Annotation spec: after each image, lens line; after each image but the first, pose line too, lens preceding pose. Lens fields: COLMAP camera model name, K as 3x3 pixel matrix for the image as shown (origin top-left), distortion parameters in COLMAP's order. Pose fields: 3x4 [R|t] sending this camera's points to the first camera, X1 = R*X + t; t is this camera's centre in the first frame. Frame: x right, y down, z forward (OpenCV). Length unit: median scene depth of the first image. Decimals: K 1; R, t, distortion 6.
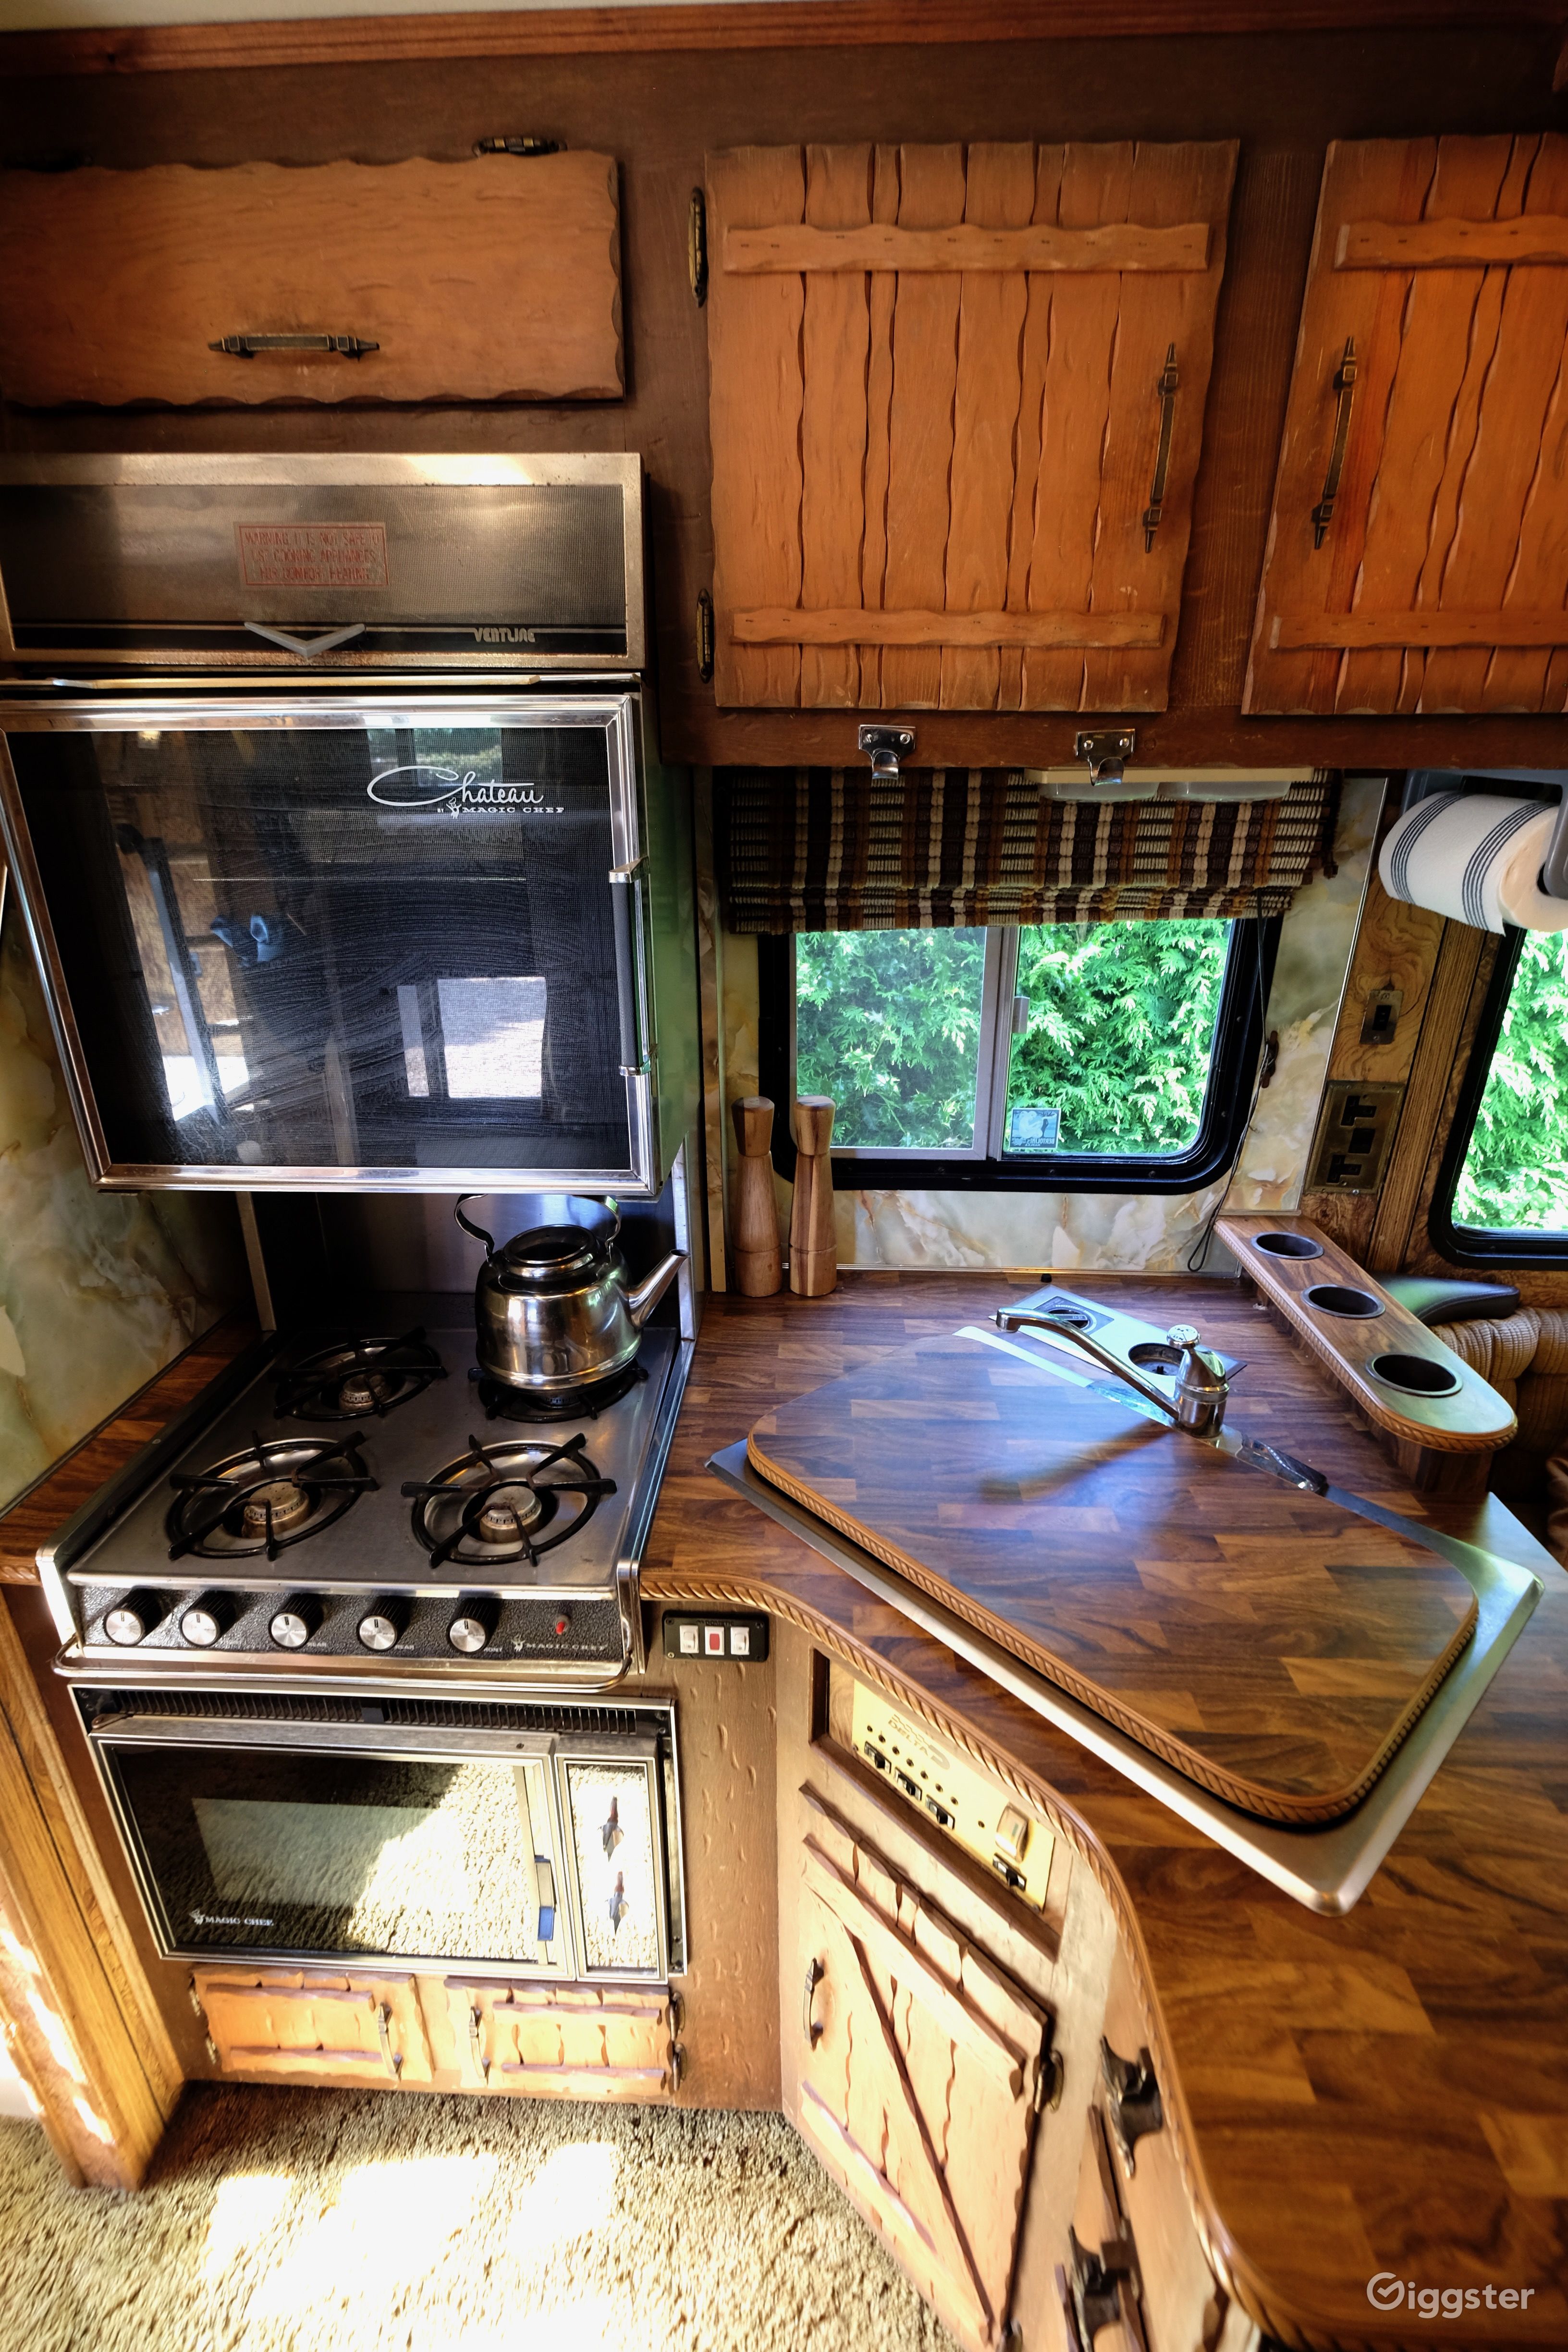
lens RADIAL K [[1036.1, 0, 783.0], [0, 1036.1, 1192.6], [0, 0, 1]] dist [0.002630, -0.000397]
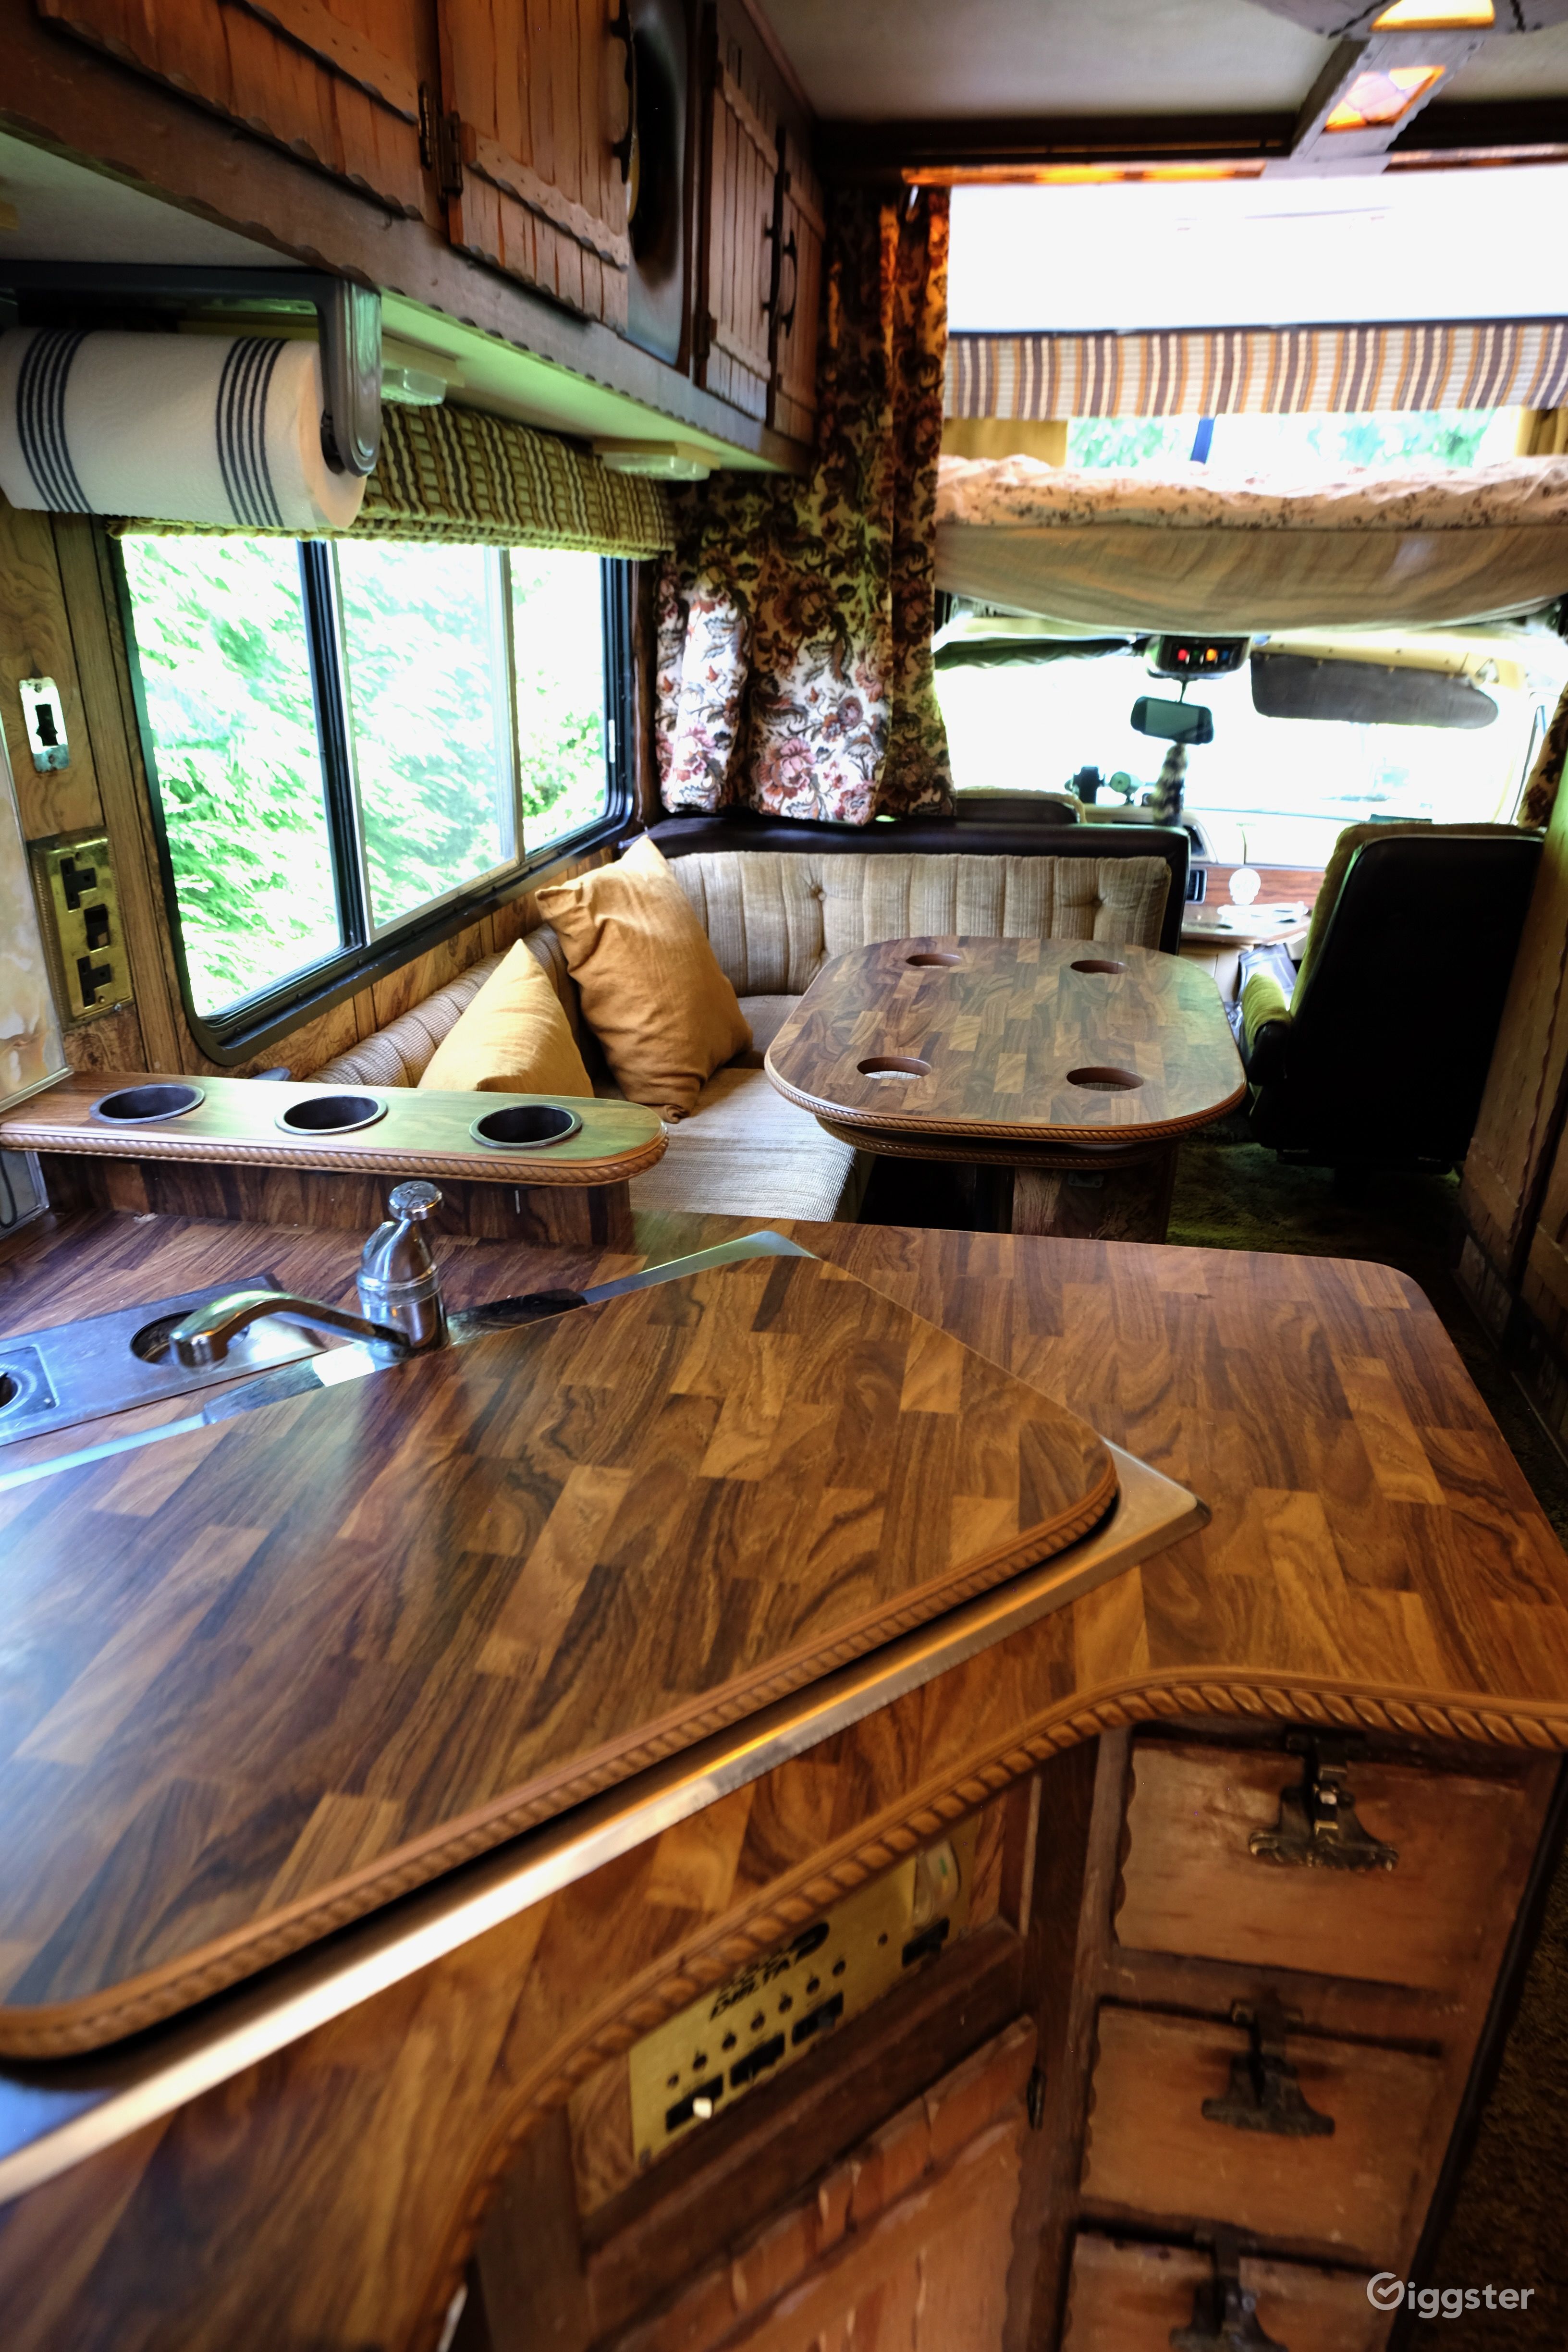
lens RADIAL K [[1369.0, 0, 787.7], [0, 1369.0, 1184.5], [0, 0, 1]] dist [0.001059, -0.000276]
pose [[0.117300, -0.401464, 0.908332, -0.276758], [0.359851, 0.869671, 0.337906, -0.053915], [-0.925607, 0.287228, 0.246480, 0.536967]]
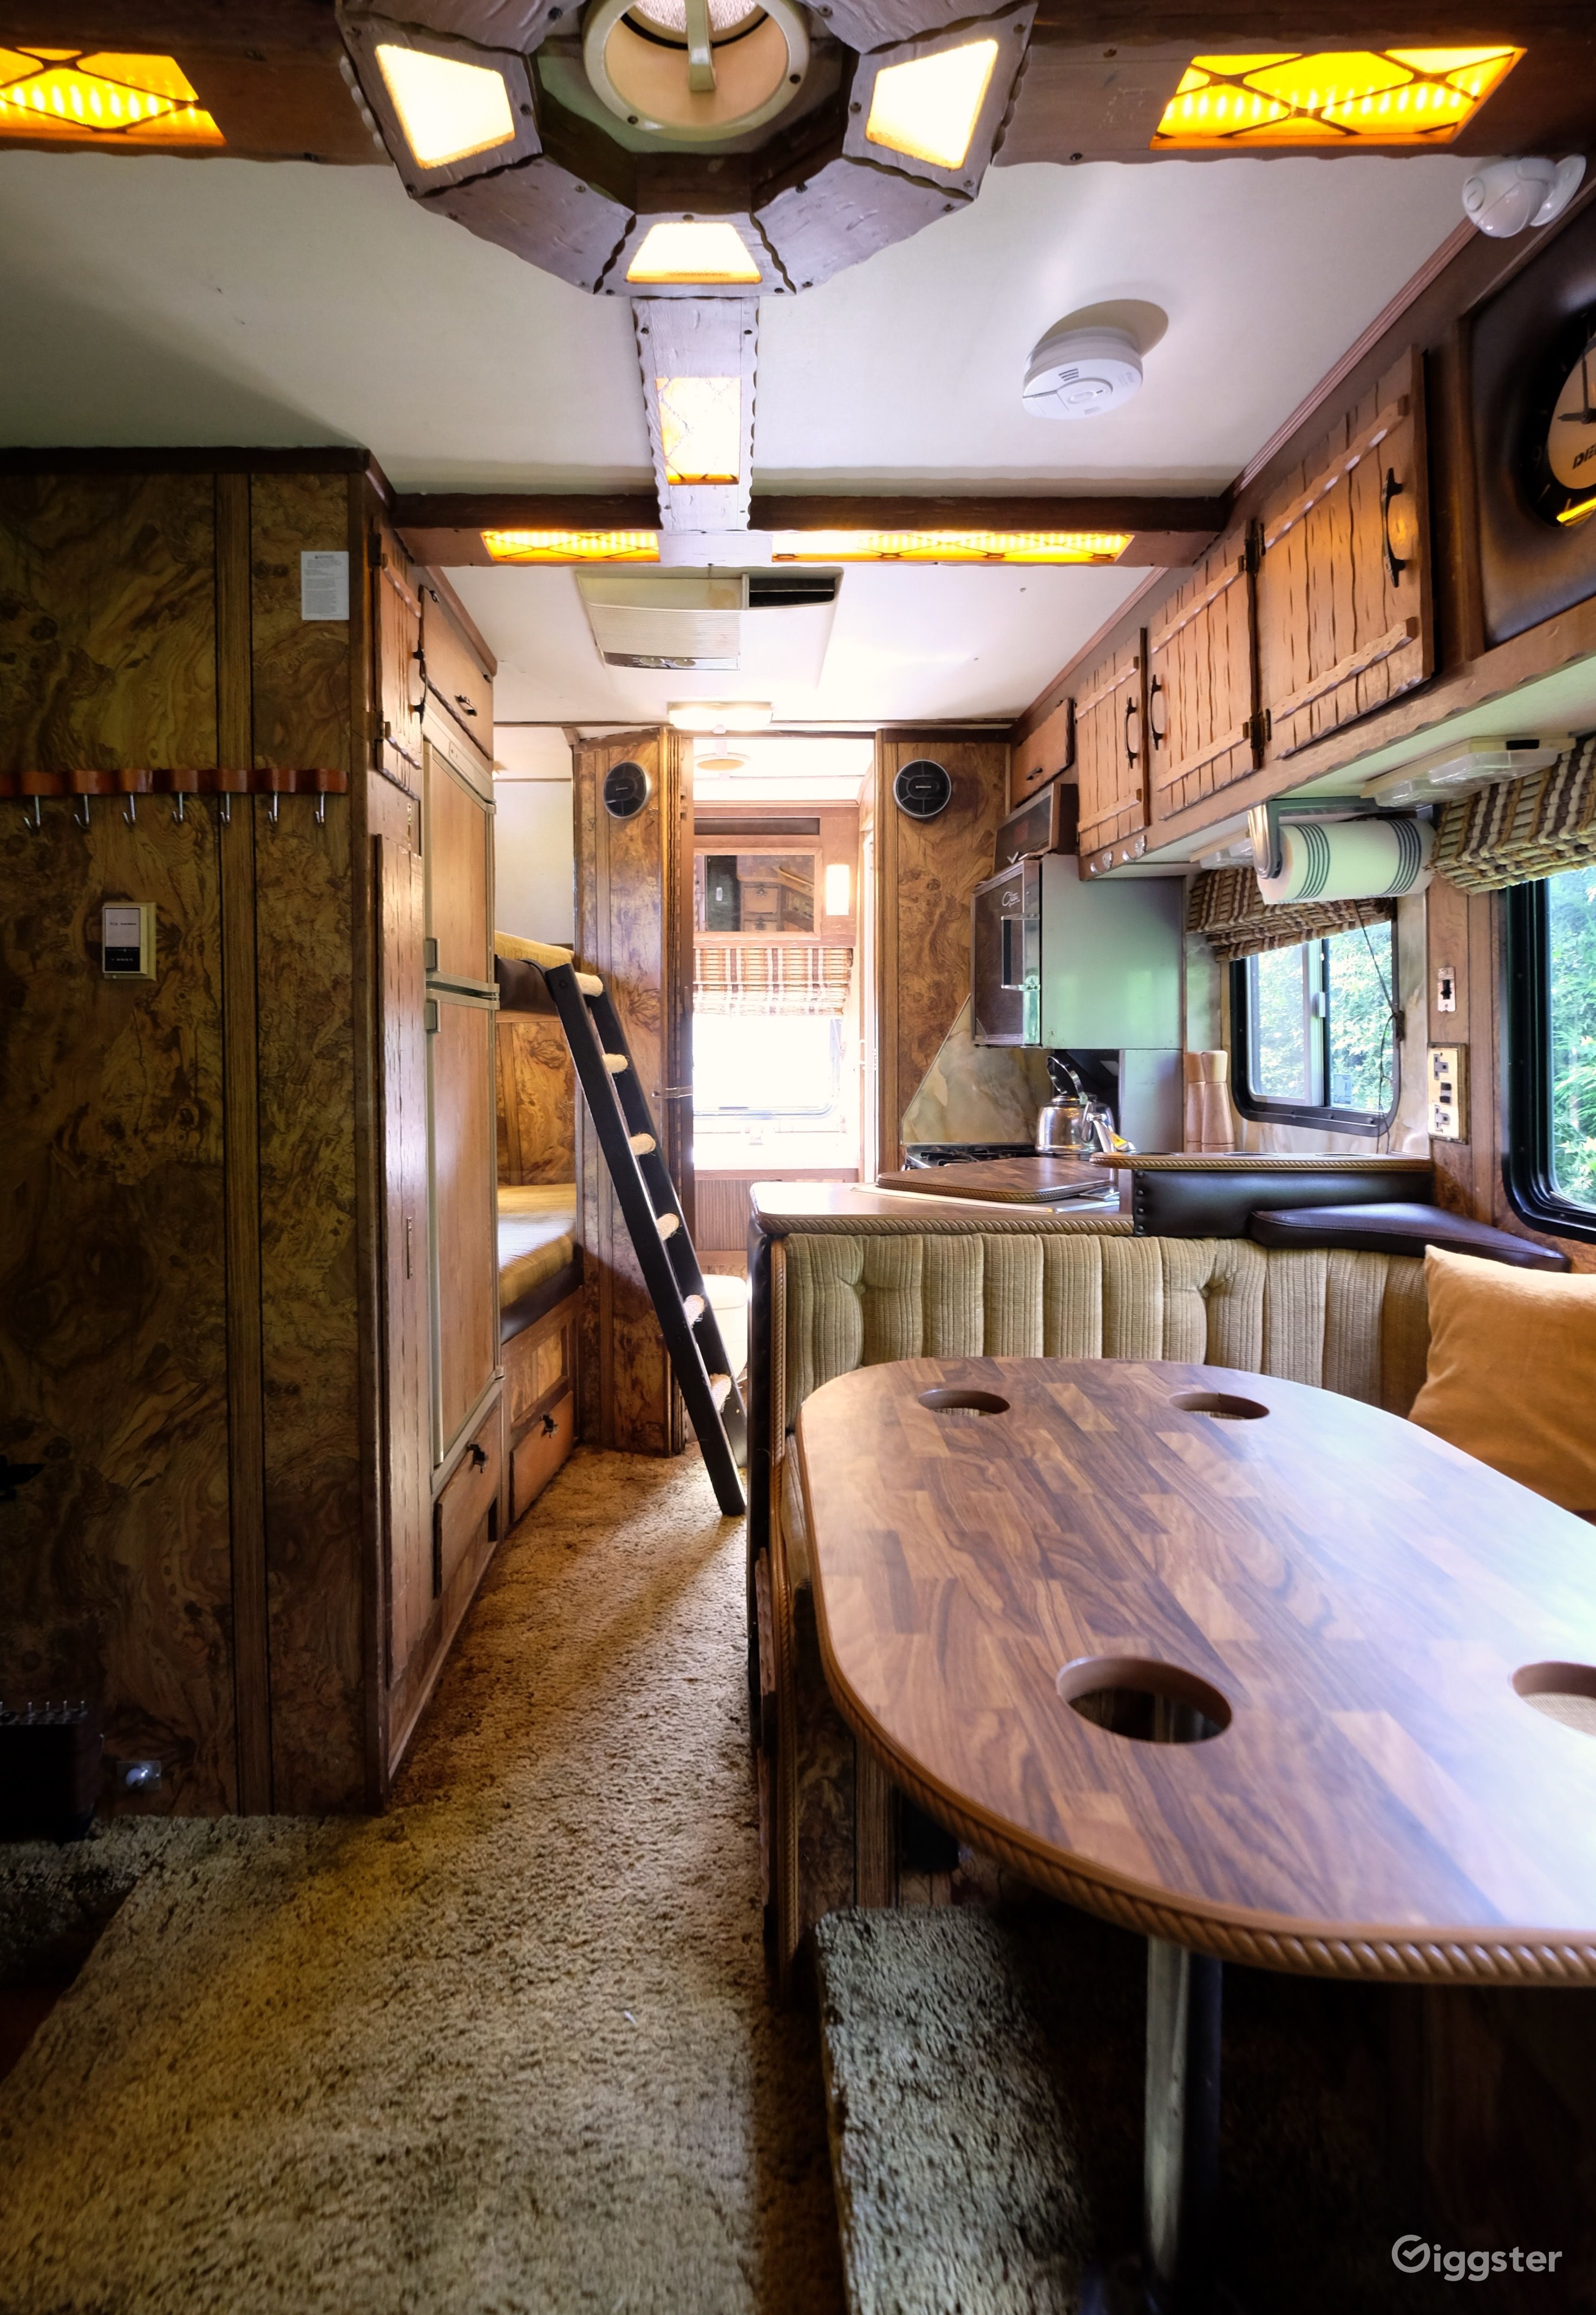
lens RADIAL K [[1170.6, 0, 750.9], [0, 1170.6, 1057.4], [0, 0, 1]] dist [-0.005602, -0.001679]
pose [[0.079590, 0.011563, -0.996761, 2.238056], [-0.363850, 0.931279, -0.018249, 0.276427], [0.928051, 0.364124, 0.078328, 0.169641]]
